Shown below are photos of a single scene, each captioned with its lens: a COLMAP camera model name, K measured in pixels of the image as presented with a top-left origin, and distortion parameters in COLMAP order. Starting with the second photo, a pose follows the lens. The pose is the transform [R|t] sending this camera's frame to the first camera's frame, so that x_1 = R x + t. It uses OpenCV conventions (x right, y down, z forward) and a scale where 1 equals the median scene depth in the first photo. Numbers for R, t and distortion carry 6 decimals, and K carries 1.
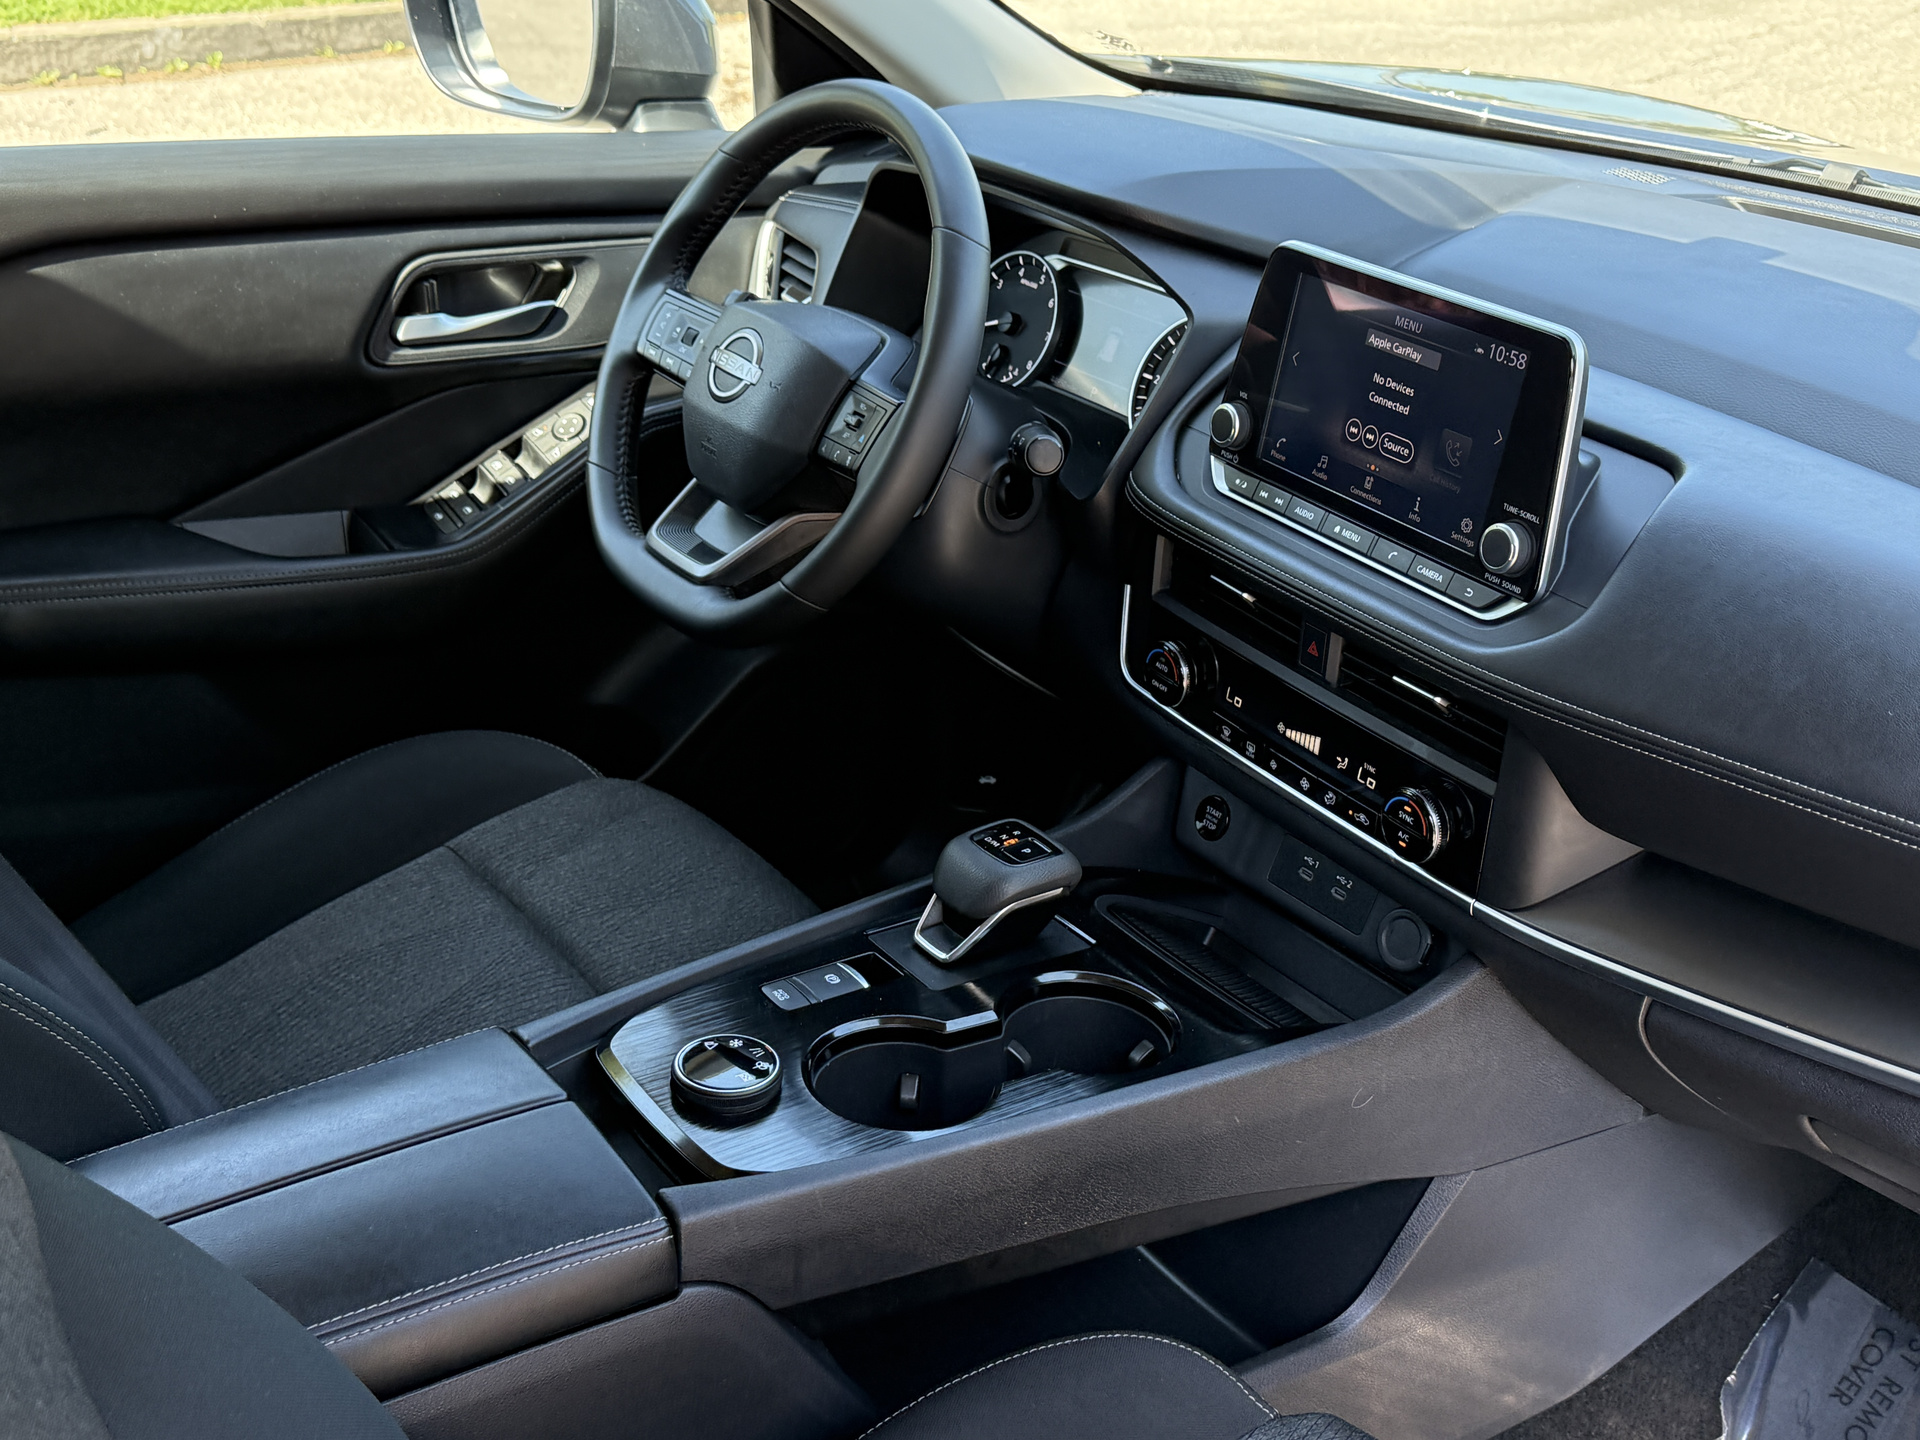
lens RADIAL K [[2123.2, 0, 915.4], [0, 2123.2, 736.4], [0, 0, 1]] dist [0.087502, 0.000000]
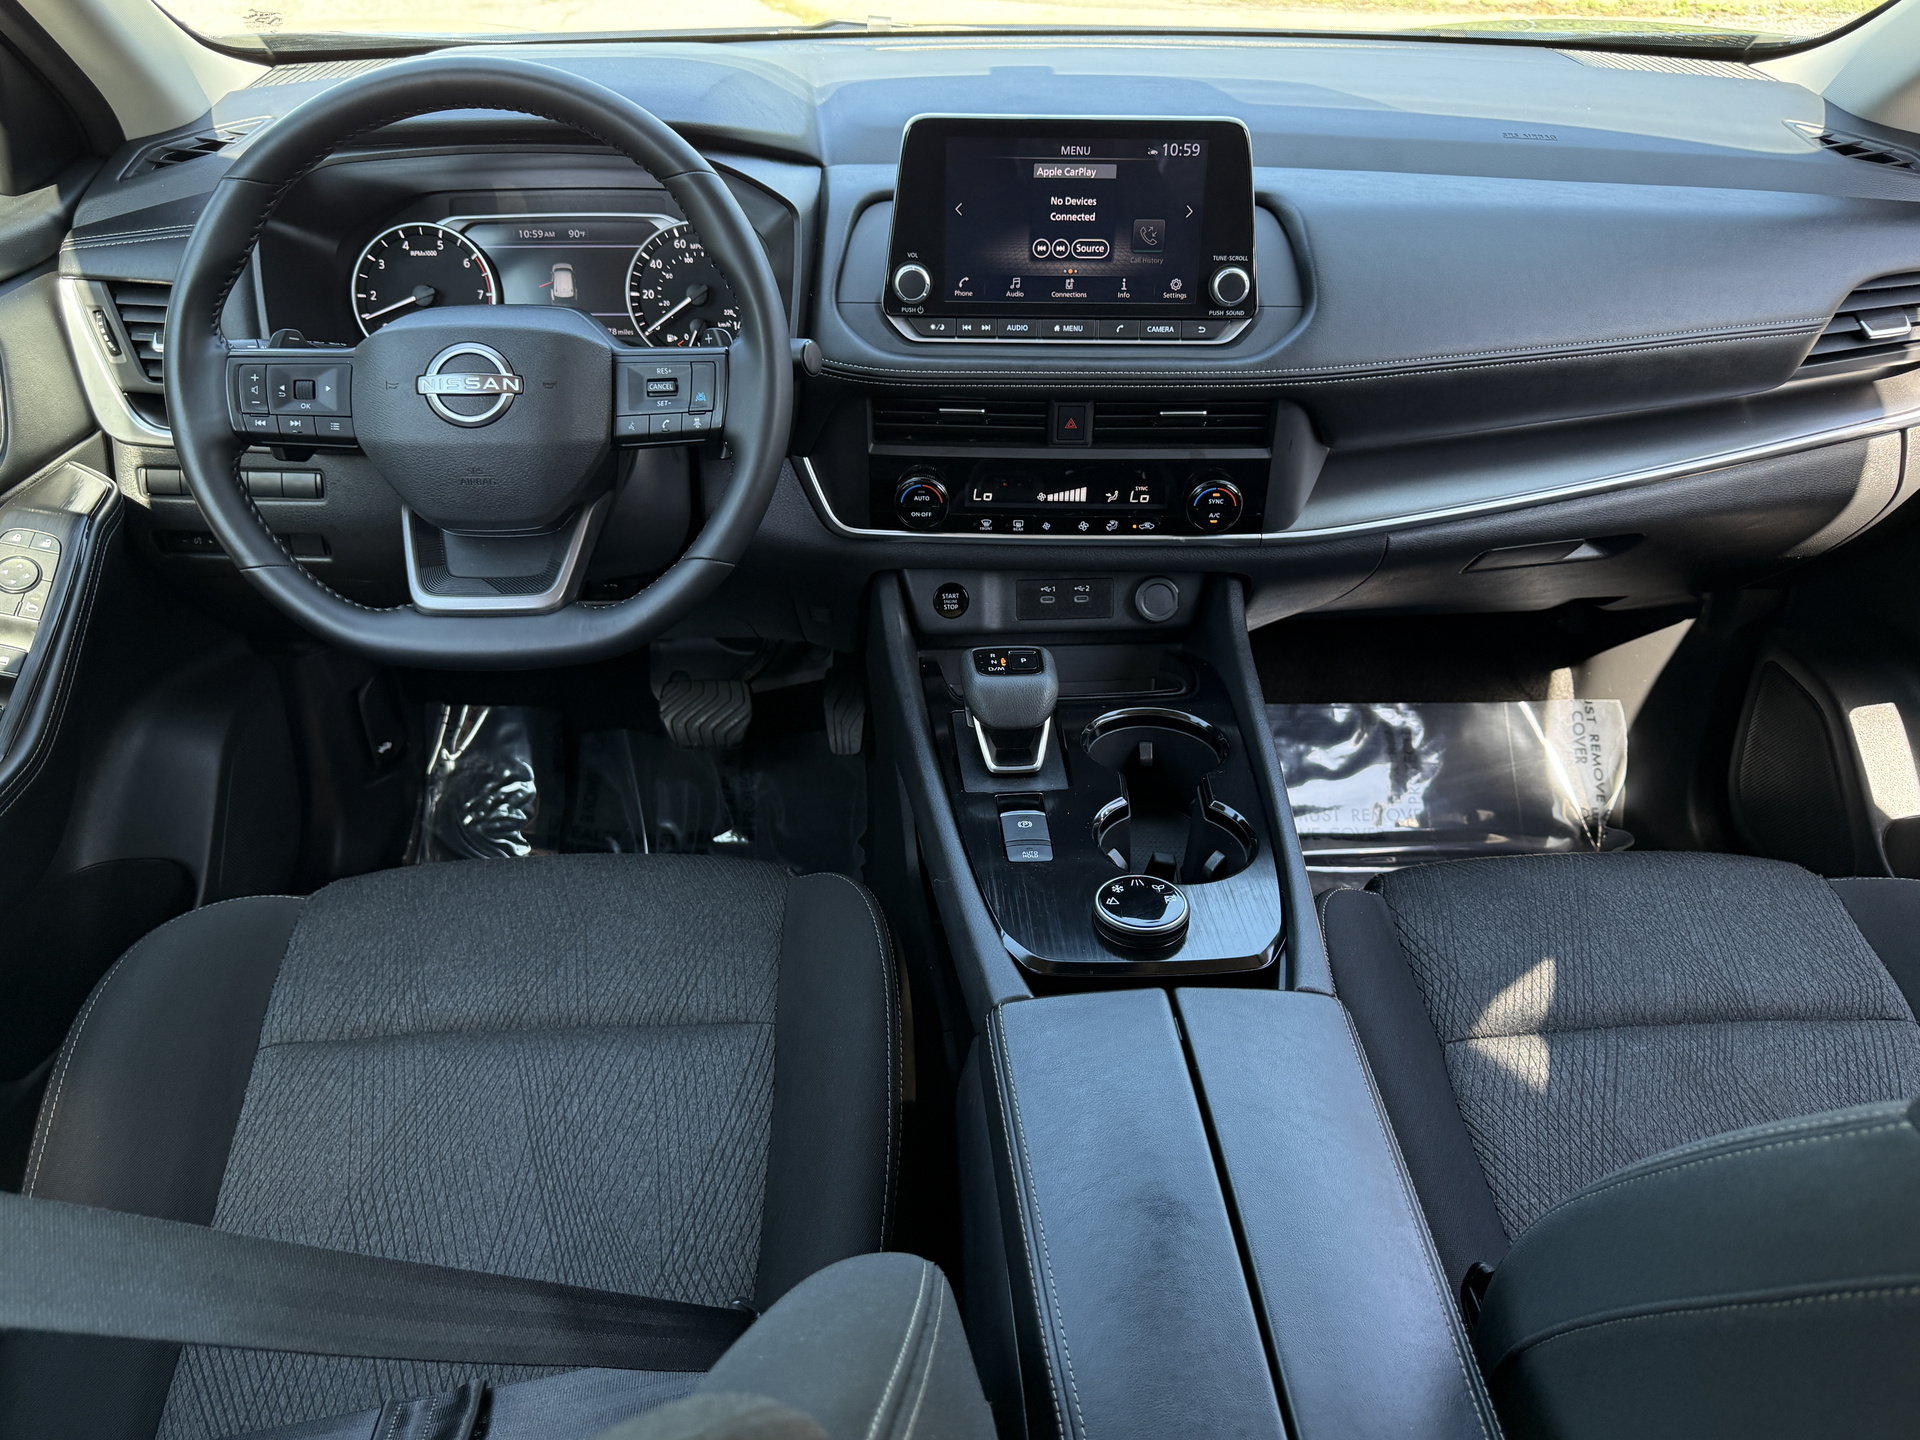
lens RADIAL K [[1494.4, 0, 948.4], [0, 1494.4, 739.1], [0, 0, 1]] dist [0.073298, -0.114095]
pose [[0.522833, -0.486825, 0.699747, -0.592420], [0.382136, 0.867631, 0.318102, -0.196108], [-0.761983, 0.101084, 0.639660, 0.498951]]
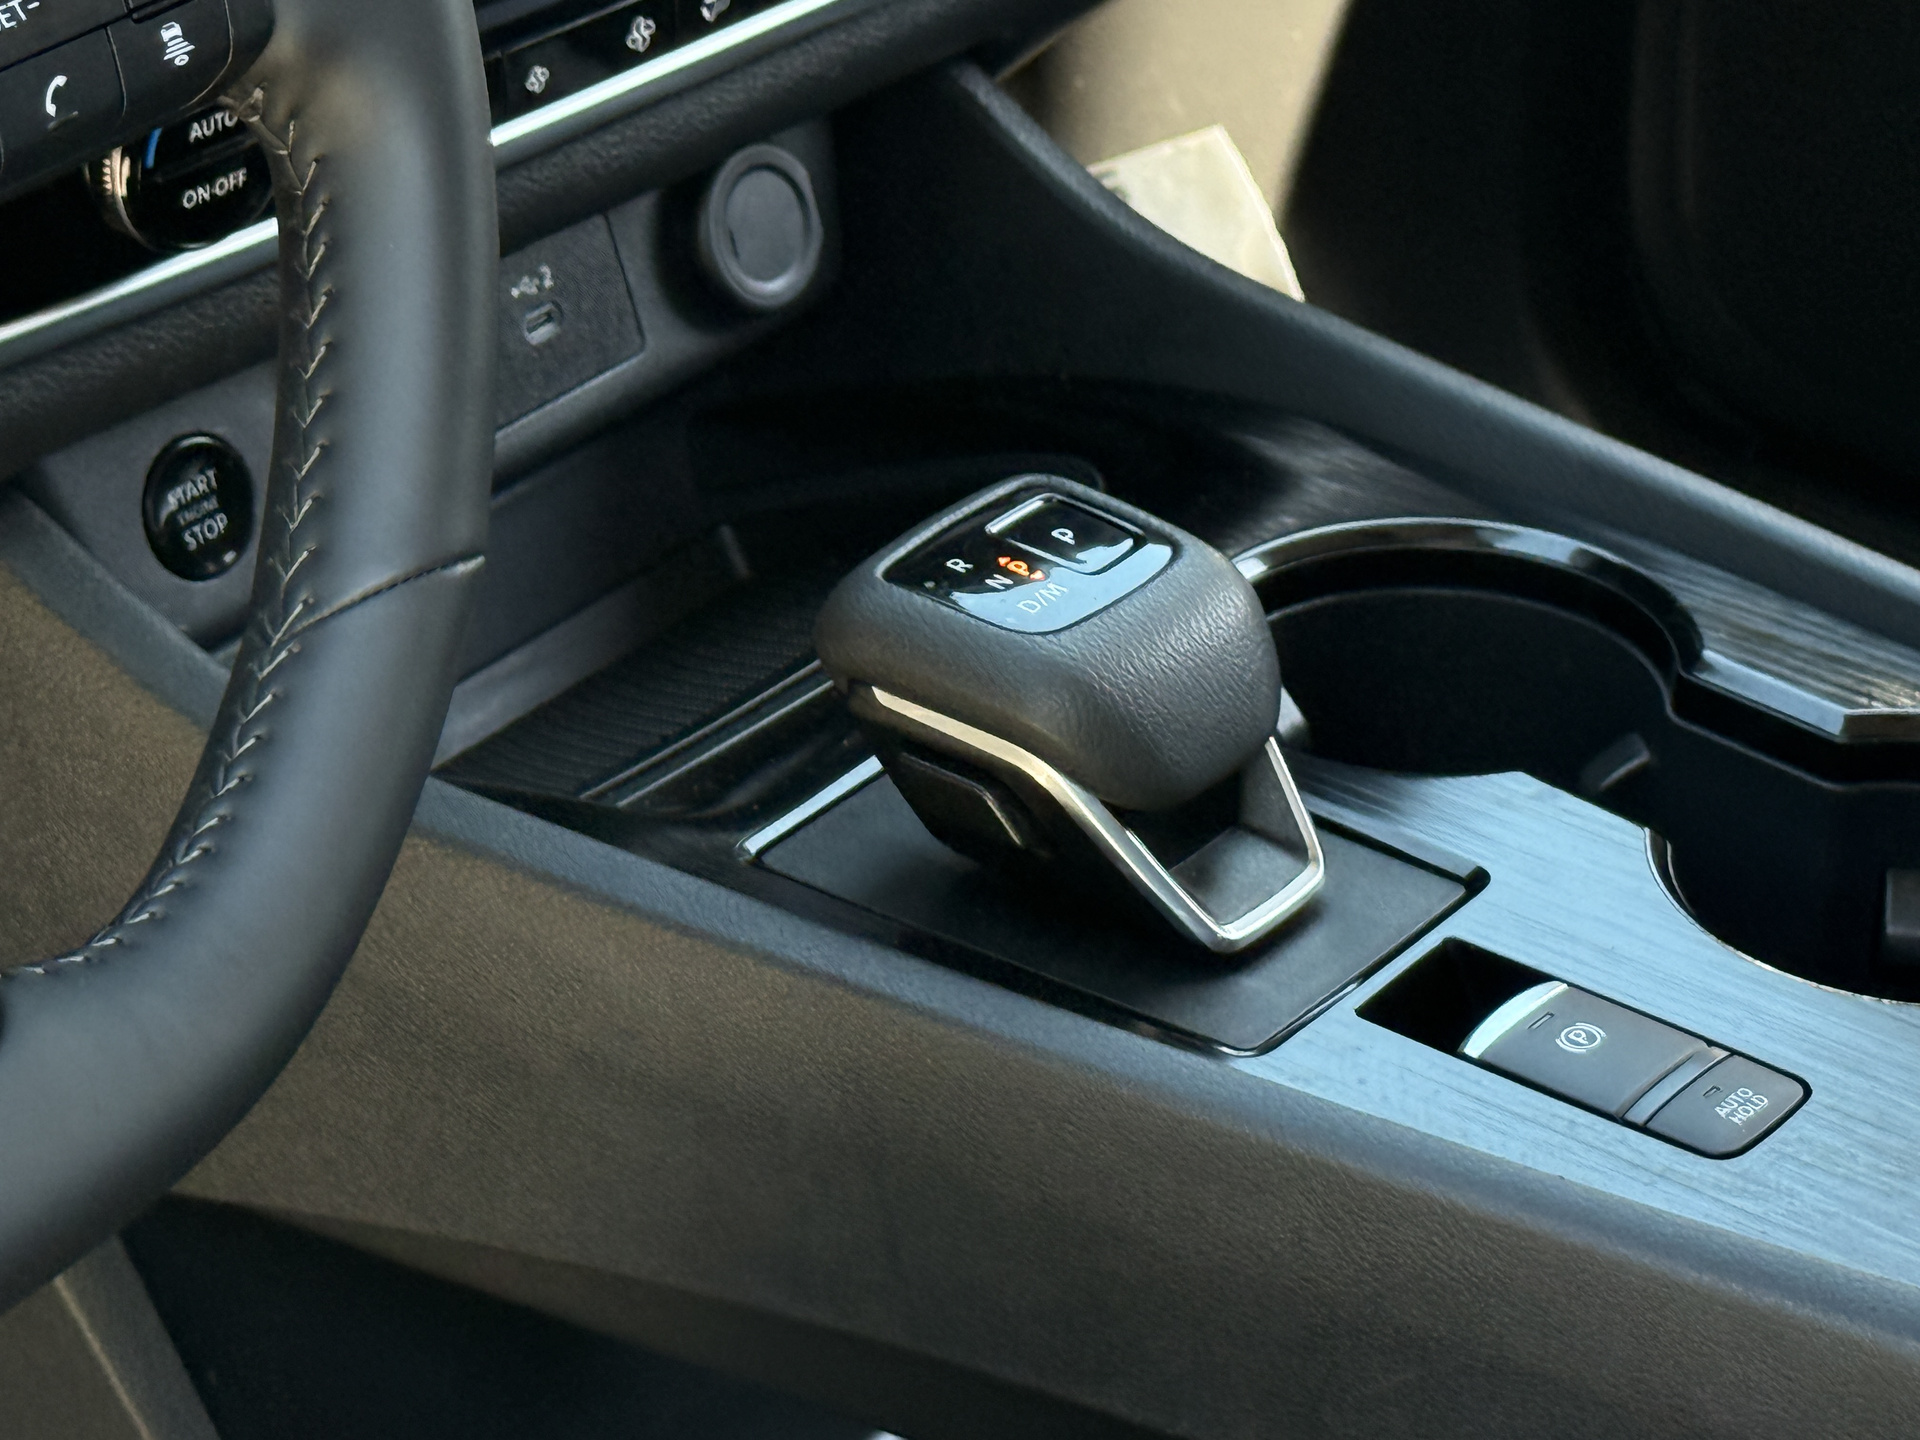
lens RADIAL K [[6173.9, 0, 952.0], [0, 6173.9, 721.9], [0, 0, 1]] dist [0.169462, 0.000000]
pose [[-0.289292, -0.544259, 0.787459, -0.696732], [0.376795, 0.691479, 0.616346, -0.511165], [-0.879964, 0.475014, 0.005035, 1.034630]]
